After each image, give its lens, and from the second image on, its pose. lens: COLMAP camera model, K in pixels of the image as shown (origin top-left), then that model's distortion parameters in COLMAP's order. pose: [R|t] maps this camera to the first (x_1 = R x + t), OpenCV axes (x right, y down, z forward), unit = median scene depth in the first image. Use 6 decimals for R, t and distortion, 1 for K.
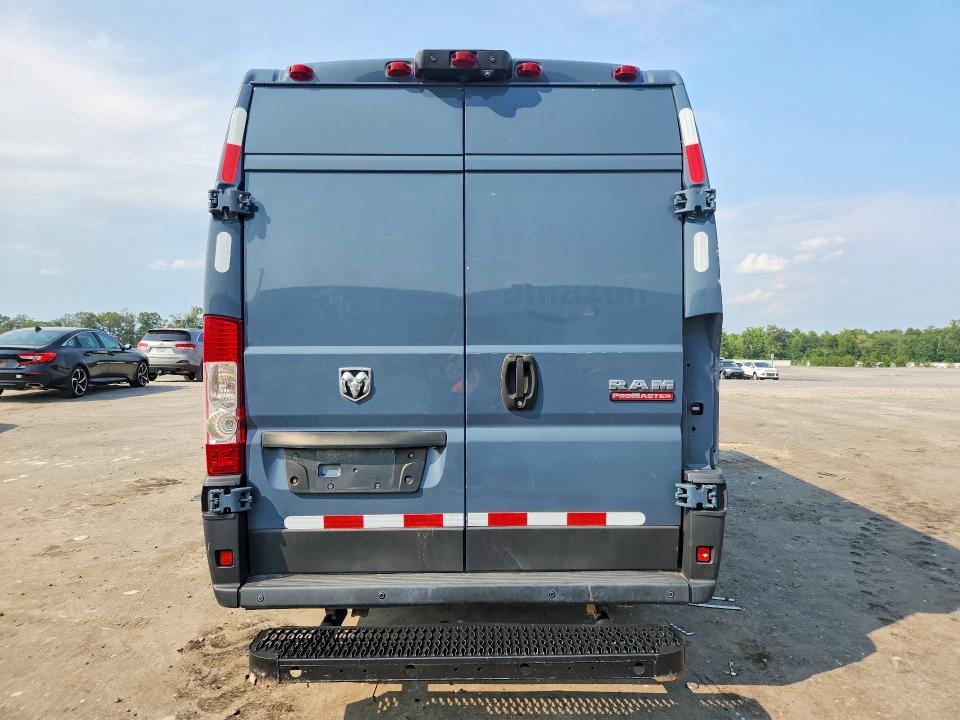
lens RADIAL K [[642.7, 0, 479.4], [0, 642.7, 344.6], [0, 0, 1]] dist [0.041529, -0.003061]
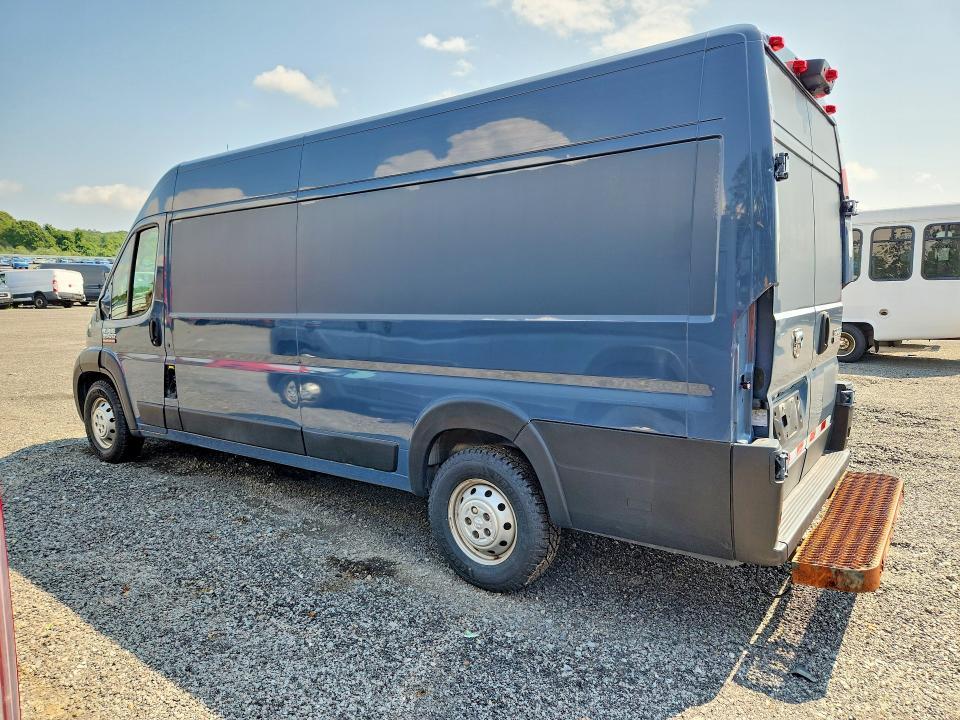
lens RADIAL K [[657.5, 0, 469.9], [0, 657.5, 358.8], [0, 0, 1]] dist [0.007732, 0.001222]
pose [[0.614555, -0.089669, 0.783761, -1.459989], [0.031446, 0.995514, 0.089238, -0.033331], [-0.788247, -0.030195, 0.614618, 0.737385]]
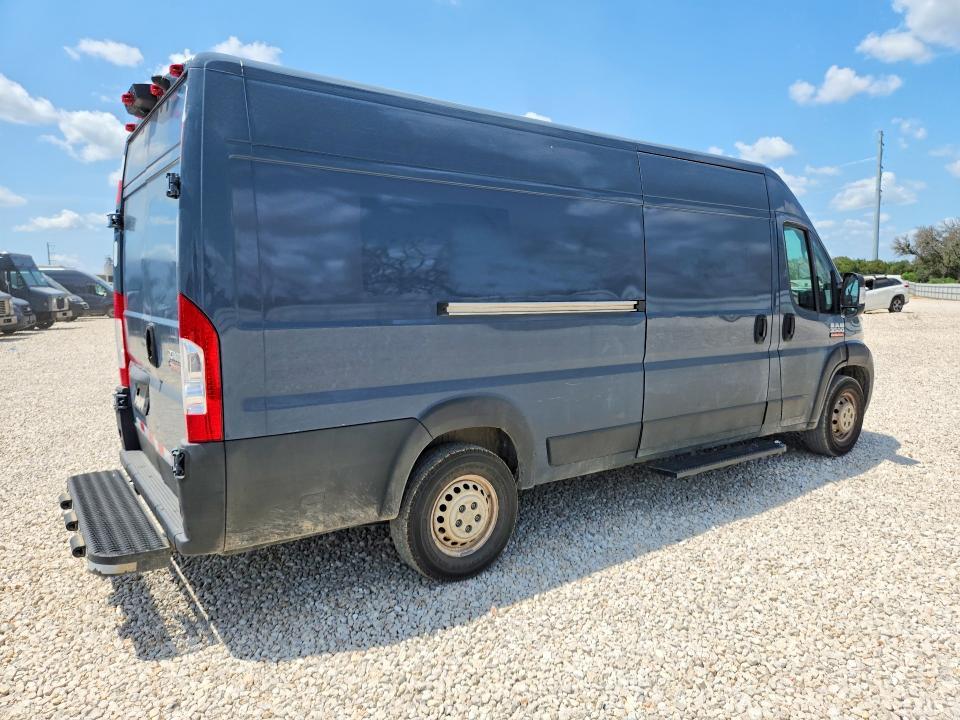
lens RADIAL K [[657.5, 0, 469.9], [0, 657.5, 358.8], [0, 0, 1]] dist [0.007732, 0.001222]
pose [[0.563731, 0.093912, -0.820602, 1.499593], [-0.024638, 0.994985, 0.096943, -0.056354], [0.825591, -0.034432, 0.563217, 0.779618]]
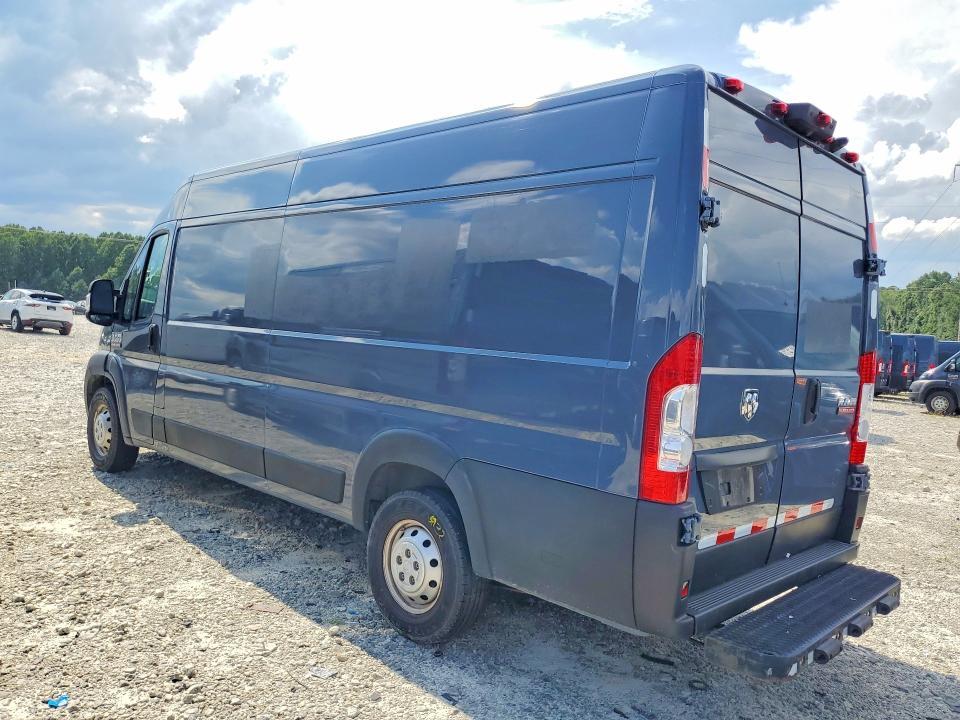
lens RADIAL K [[753.0, 0, 478.6], [0, 753.0, 364.1], [0, 0, 1]] dist [-0.005769, 0.010063]
pose [[0.708842, 0.023776, 0.704966, -1.352850], [-0.060500, 0.997798, 0.027181, -0.010850], [-0.702768, -0.061917, 0.708720, 0.451086]]
